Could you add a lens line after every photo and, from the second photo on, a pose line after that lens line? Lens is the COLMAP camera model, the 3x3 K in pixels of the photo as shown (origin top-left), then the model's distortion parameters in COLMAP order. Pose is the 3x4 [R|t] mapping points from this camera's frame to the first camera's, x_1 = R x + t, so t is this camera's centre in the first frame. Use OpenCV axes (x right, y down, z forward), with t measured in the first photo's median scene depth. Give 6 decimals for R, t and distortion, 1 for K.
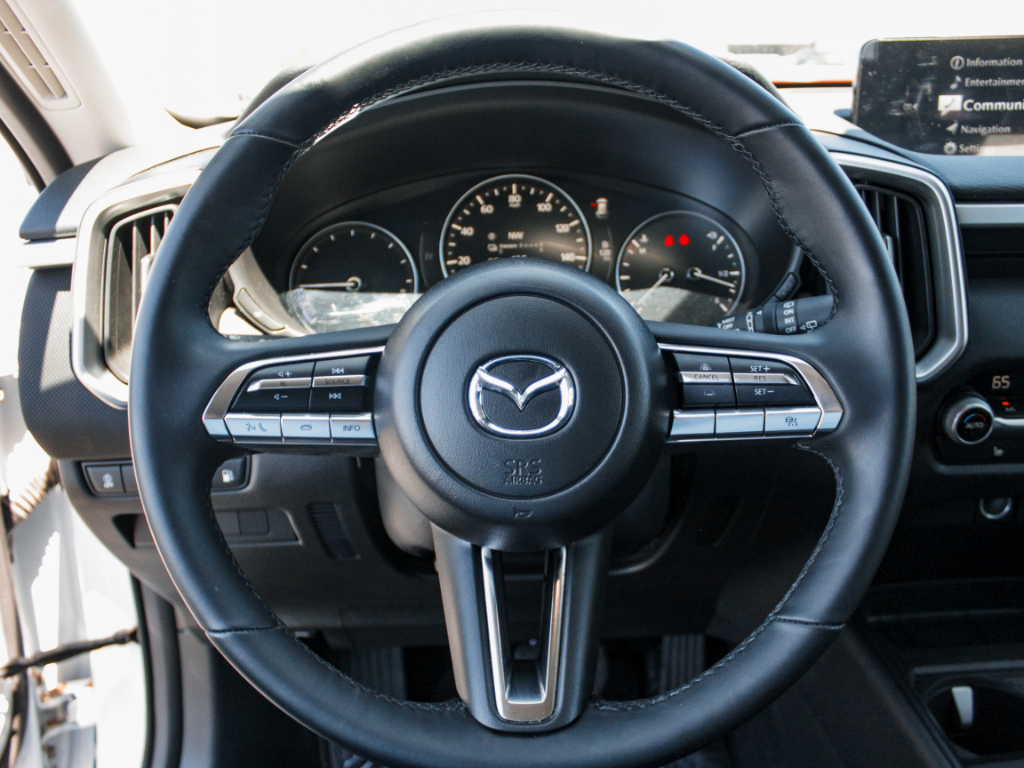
lens RADIAL K [[944.3, 0, 512.0], [0, 944.3, 384.0], [0, 0, 1]] dist [-0.162538, 0.106431]
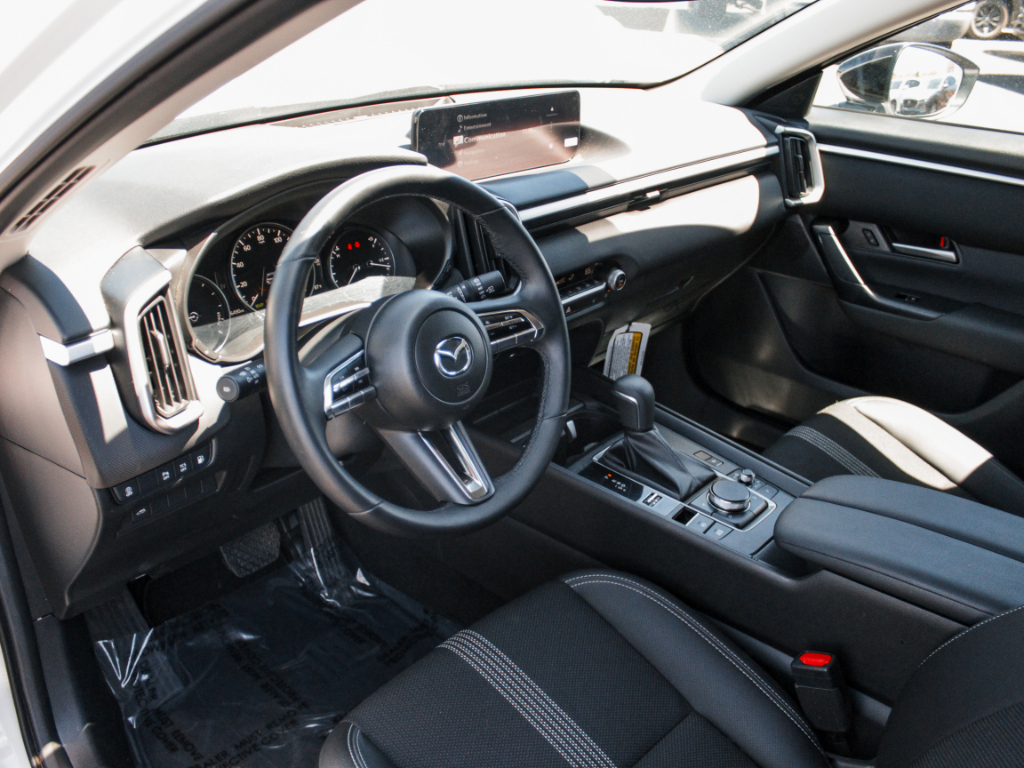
lens RADIAL K [[944.3, 0, 512.0], [0, 944.3, 384.0], [0, 0, 1]] dist [-0.162538, 0.106431]
pose [[0.666266, -0.282124, 0.690286, -1.081406], [0.180383, 0.959155, 0.217907, -0.287428], [-0.723569, -0.020668, 0.689943, -0.466152]]
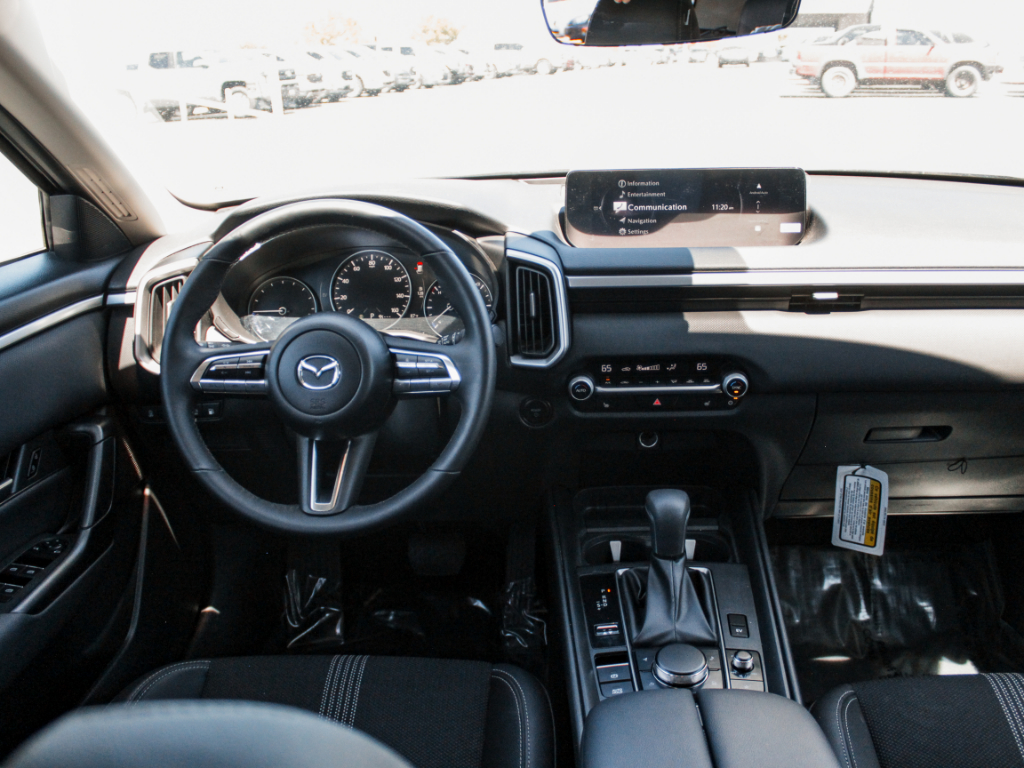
lens RADIAL K [[944.3, 0, 512.0], [0, 944.3, 384.0], [0, 0, 1]] dist [-0.162538, 0.106431]
pose [[0.998912, 0.011666, -0.045148, 0.452473], [-0.010418, 0.999559, 0.027800, -0.022559], [0.045453, -0.027299, 0.998593, -1.010176]]
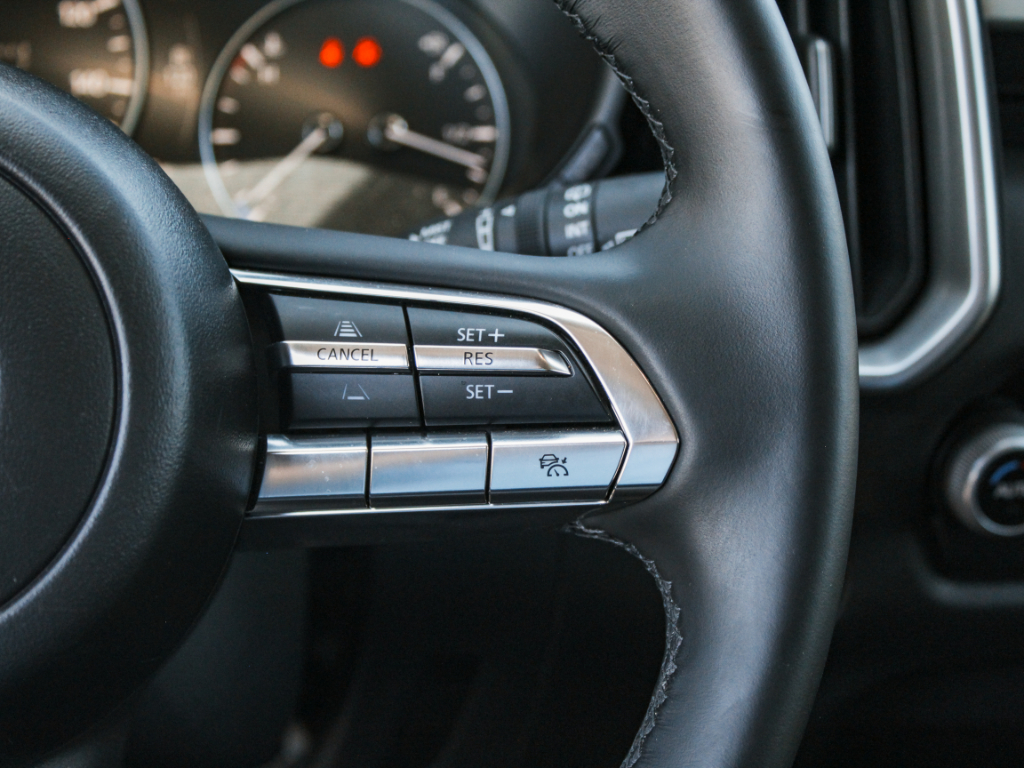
lens RADIAL K [[2028.1, 0, 512.0], [0, 2028.1, 384.0], [0, 0, 1]] dist [-0.022436, 0.005195]
pose [[0.979342, 0.015522, 0.201616, 0.081205], [-0.011771, 0.999735, -0.019789, 0.017343], [-0.201870, 0.017007, 0.979265, 0.110942]]
